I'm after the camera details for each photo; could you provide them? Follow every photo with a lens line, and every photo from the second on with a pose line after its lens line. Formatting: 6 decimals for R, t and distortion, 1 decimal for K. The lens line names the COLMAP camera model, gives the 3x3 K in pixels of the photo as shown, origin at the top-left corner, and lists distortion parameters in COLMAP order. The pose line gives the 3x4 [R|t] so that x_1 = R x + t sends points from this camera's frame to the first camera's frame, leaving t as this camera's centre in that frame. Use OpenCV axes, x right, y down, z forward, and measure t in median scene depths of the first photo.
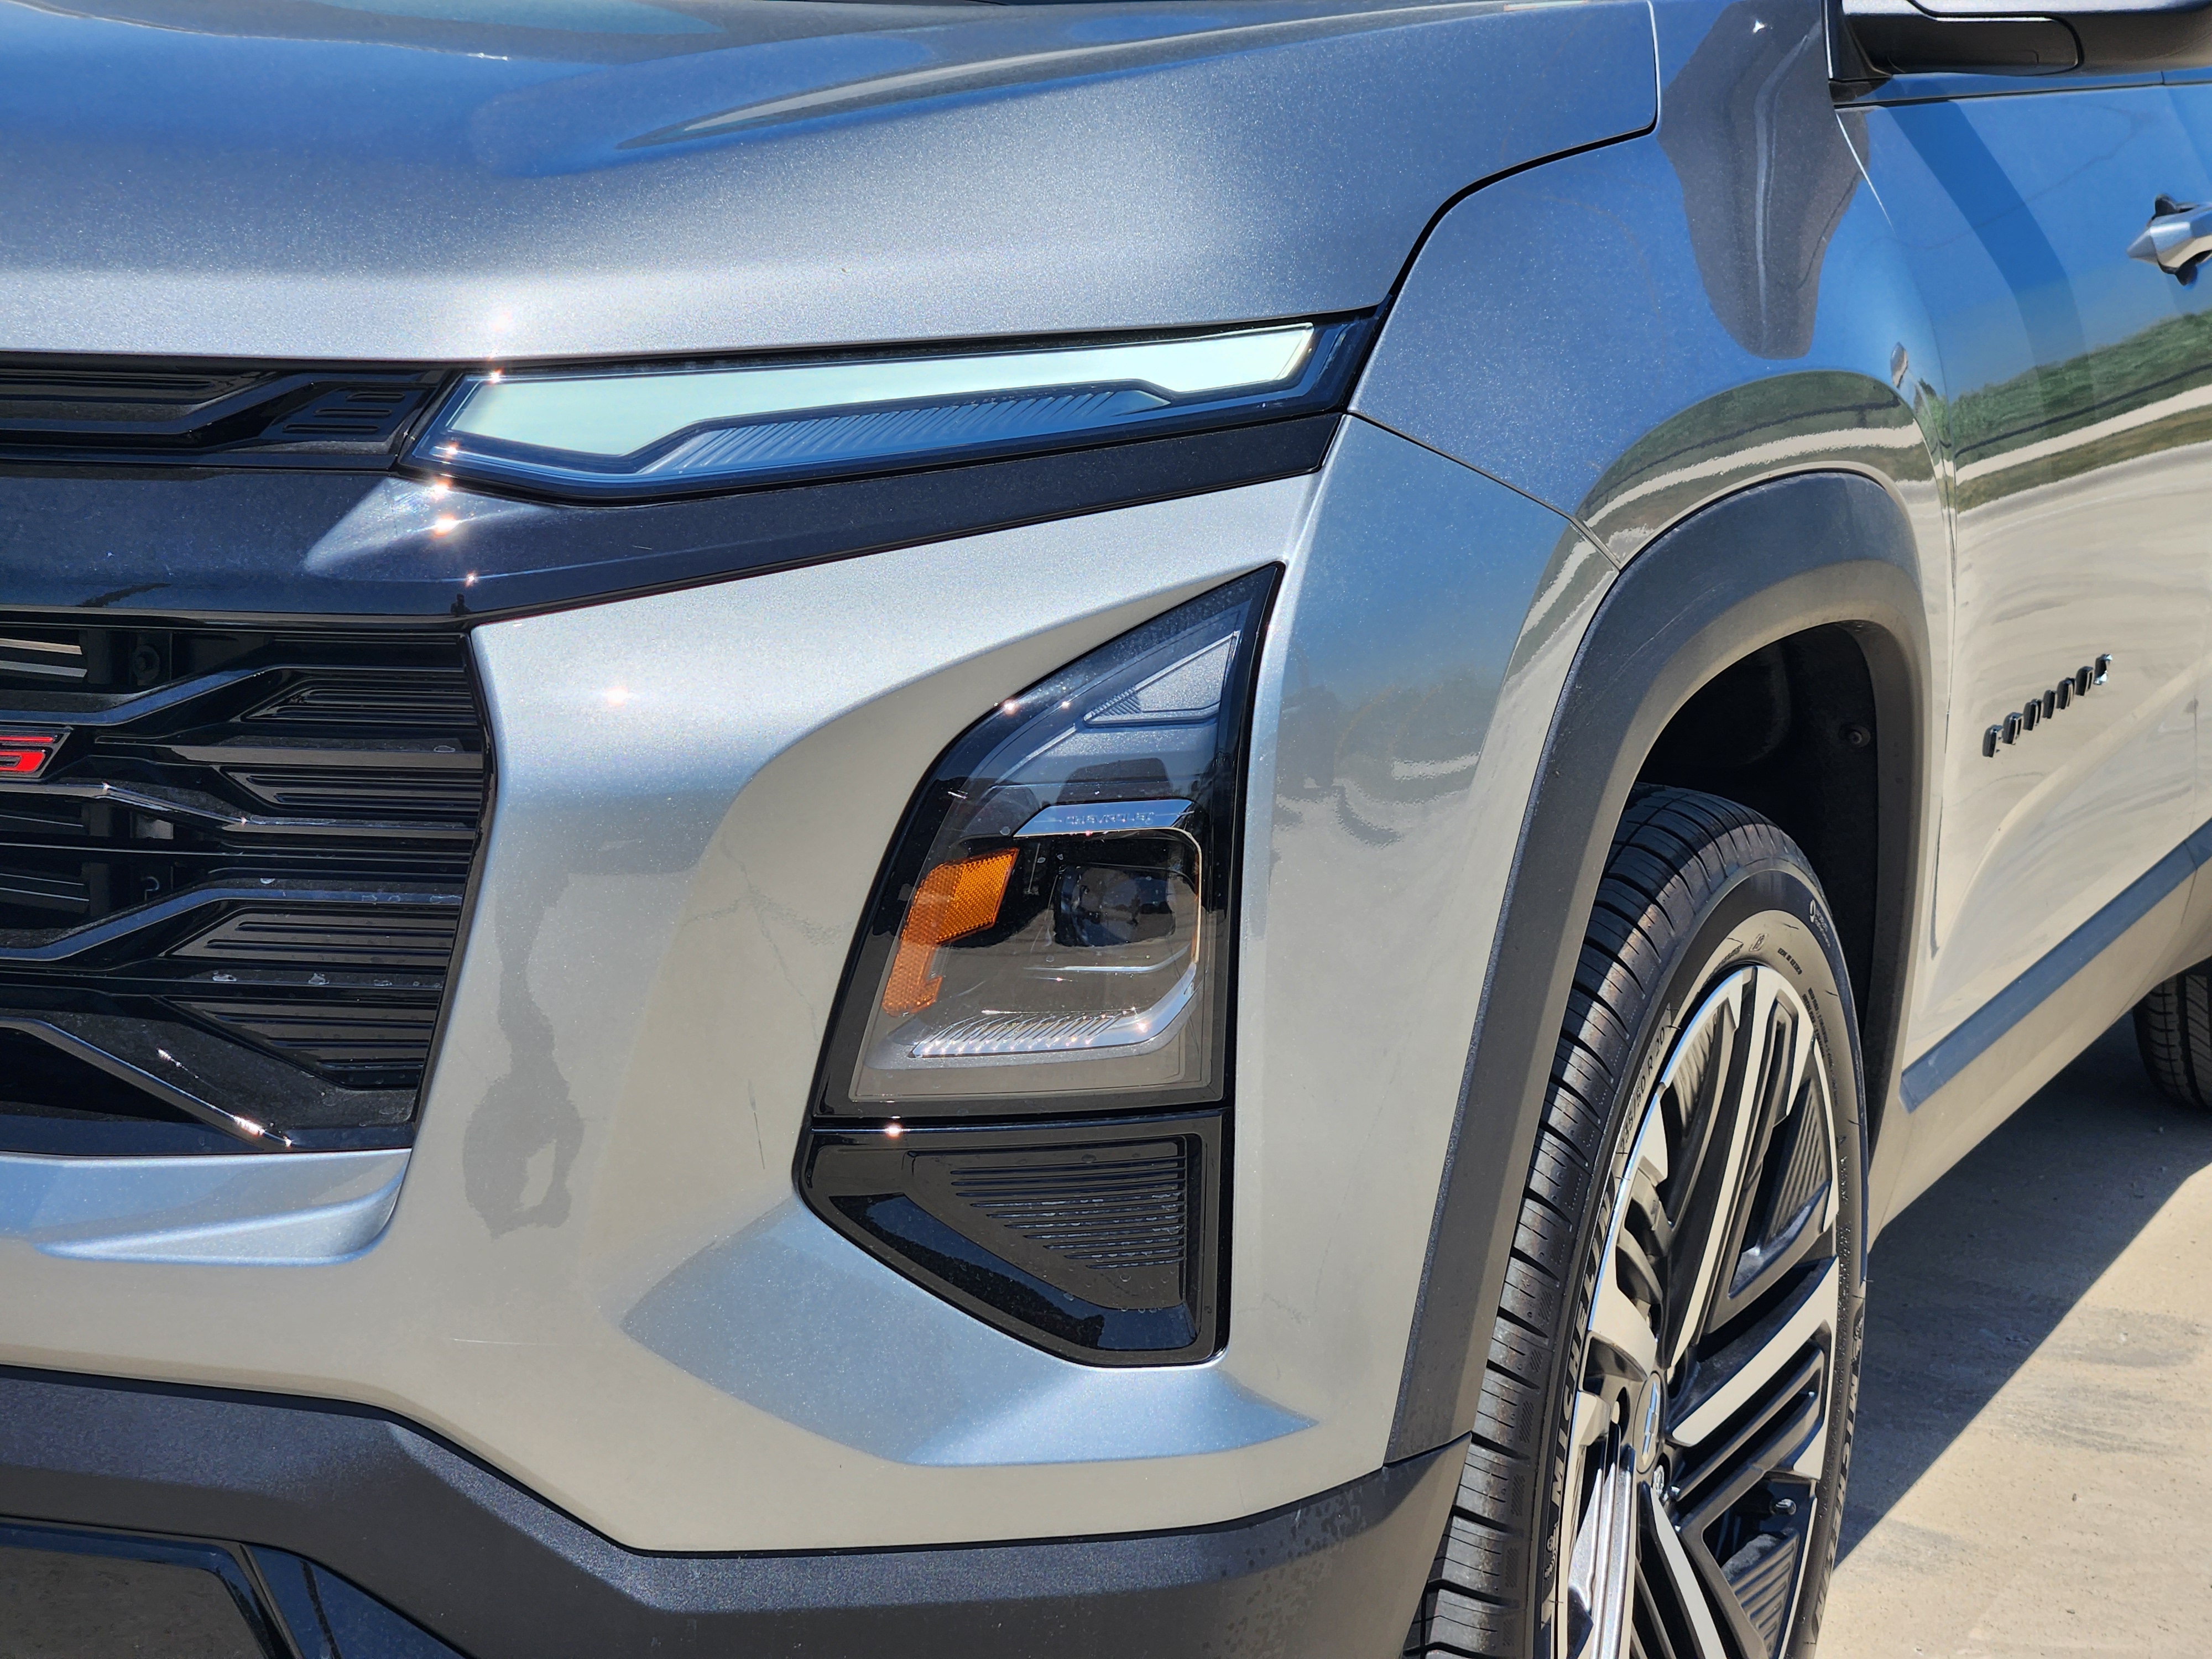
lens RADIAL K [[4554.3, 0, 1088.3], [0, 4554.3, 824.1], [0, 0, 1]] dist [0.064766, 0.000000]
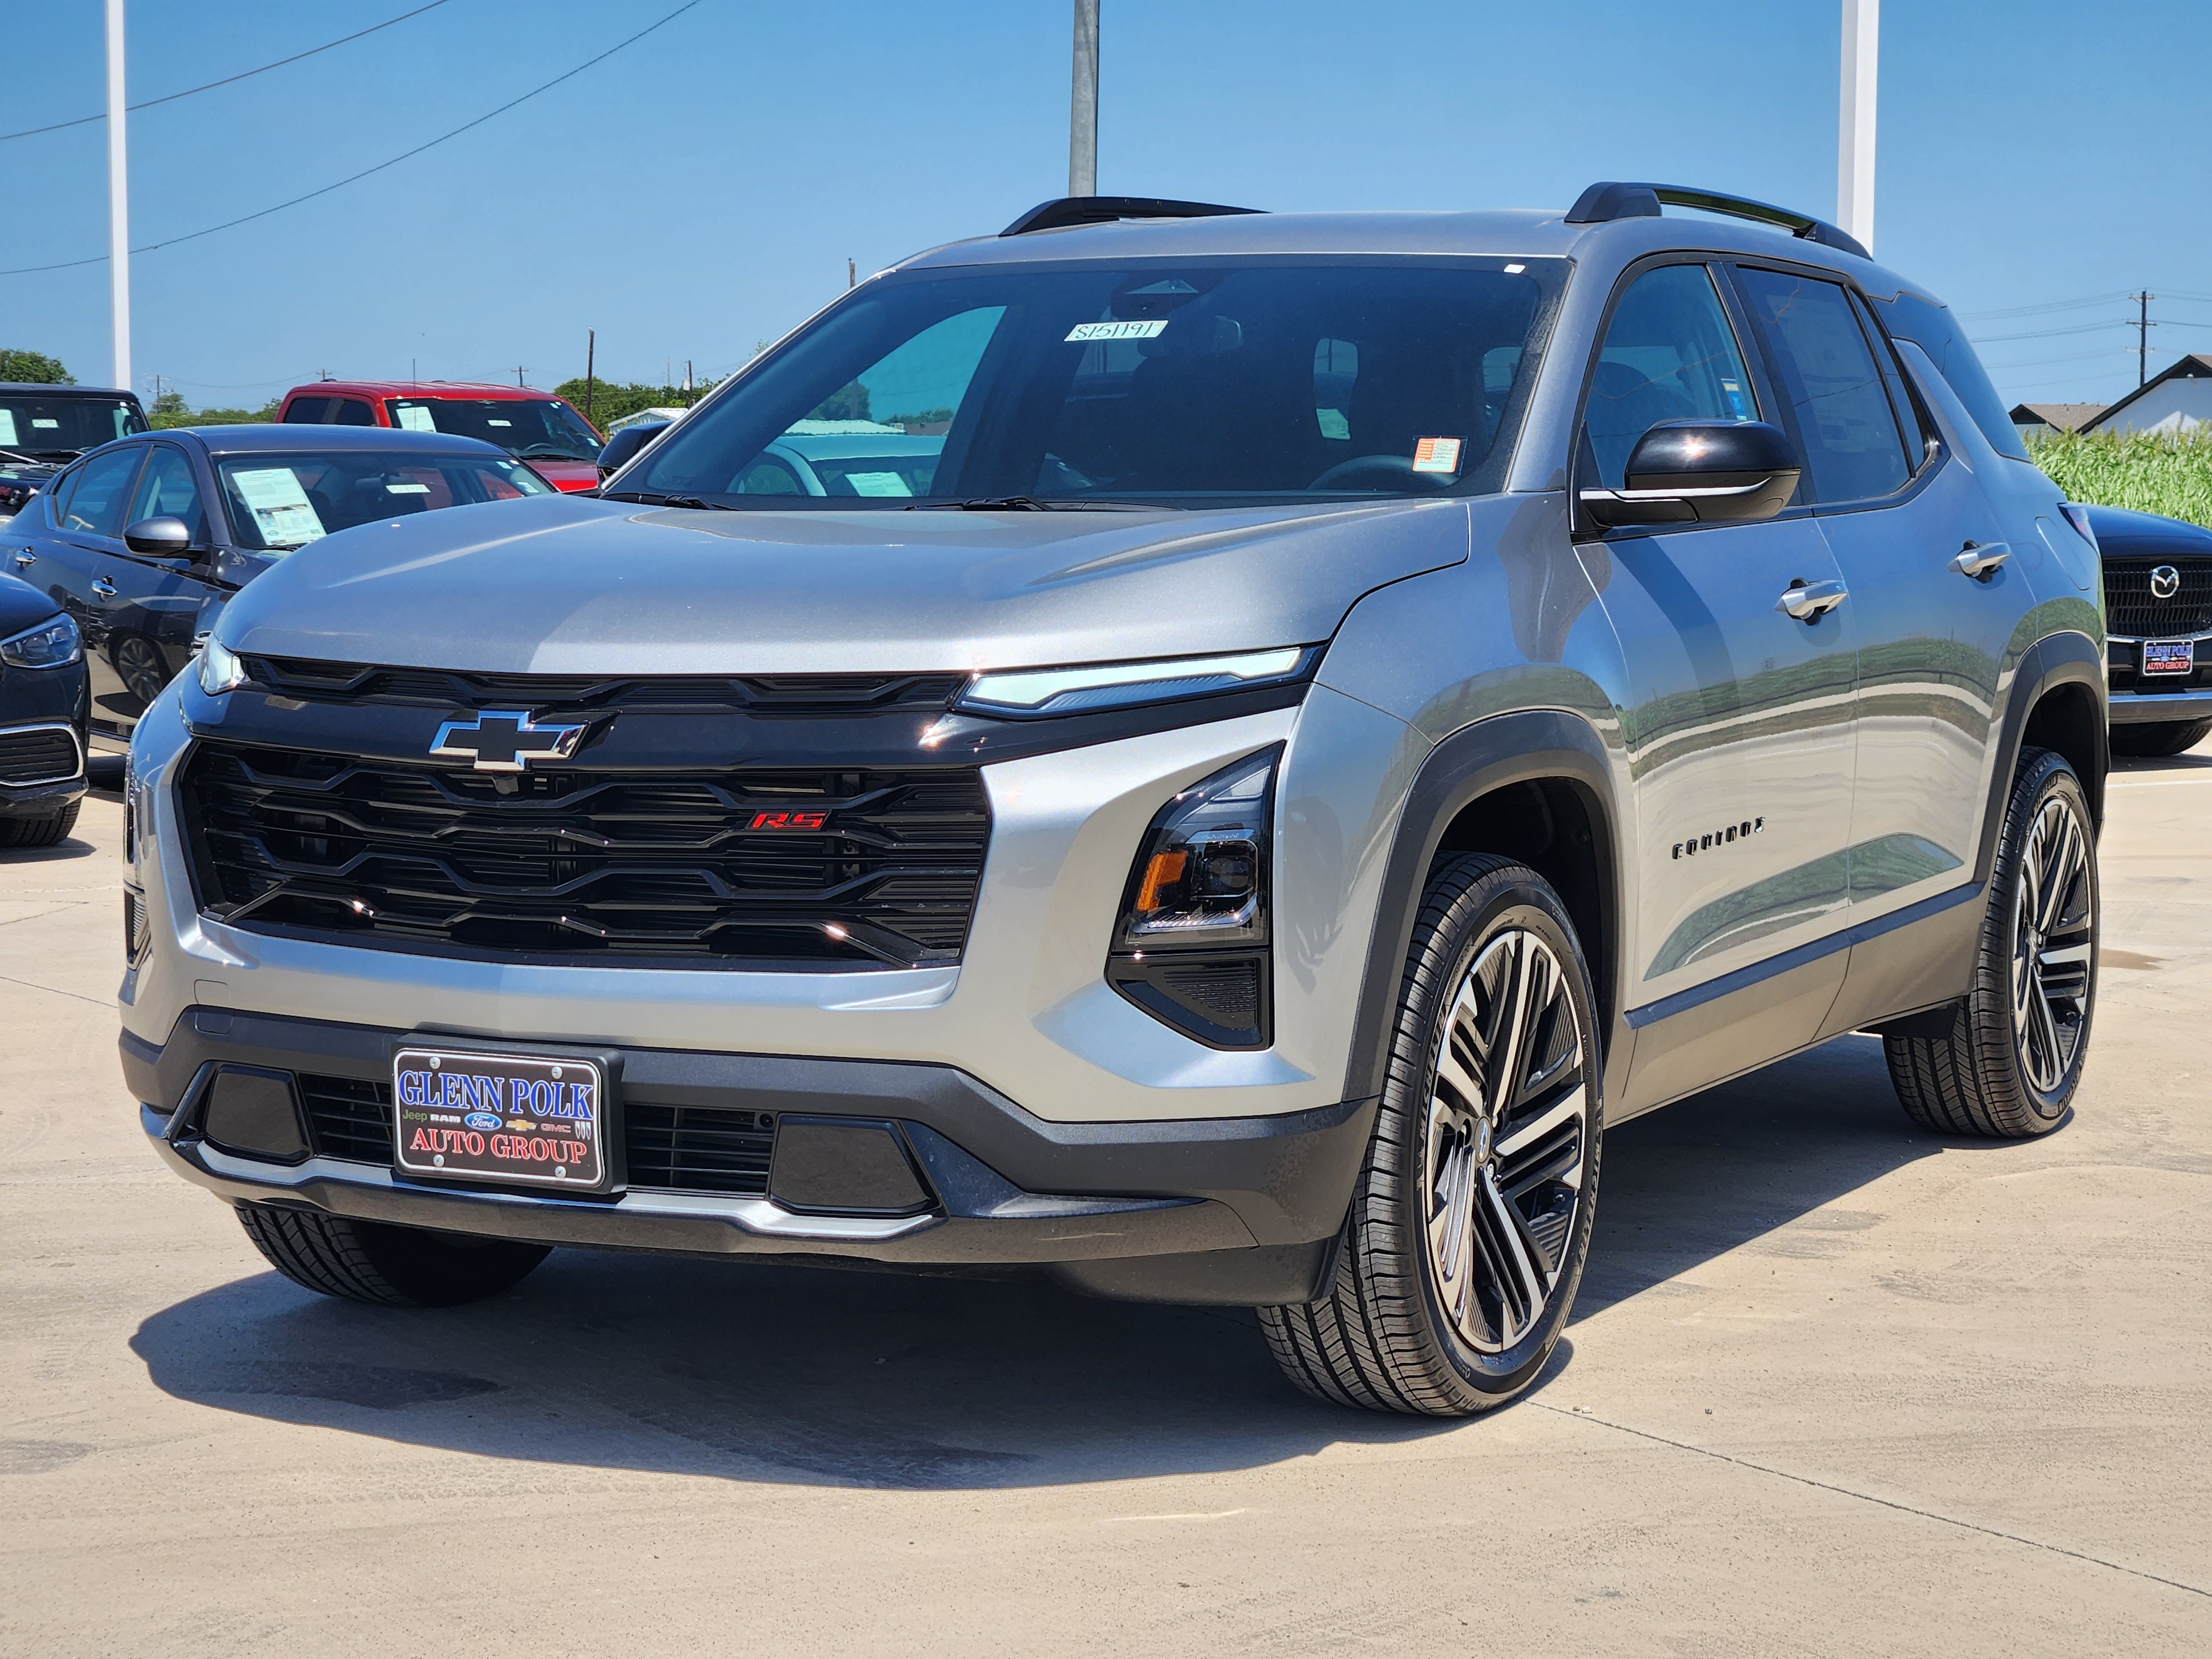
lens RADIAL K [[4554.3, 0, 1115.1], [0, 4554.3, 829.8], [0, 0, 1]] dist [0.064766, 0.000000]
pose [[0.998825, -0.028785, -0.038977, 0.042219], [0.025480, 0.996241, -0.082792, 0.192692], [0.041213, 0.081701, 0.995804, -1.474126]]
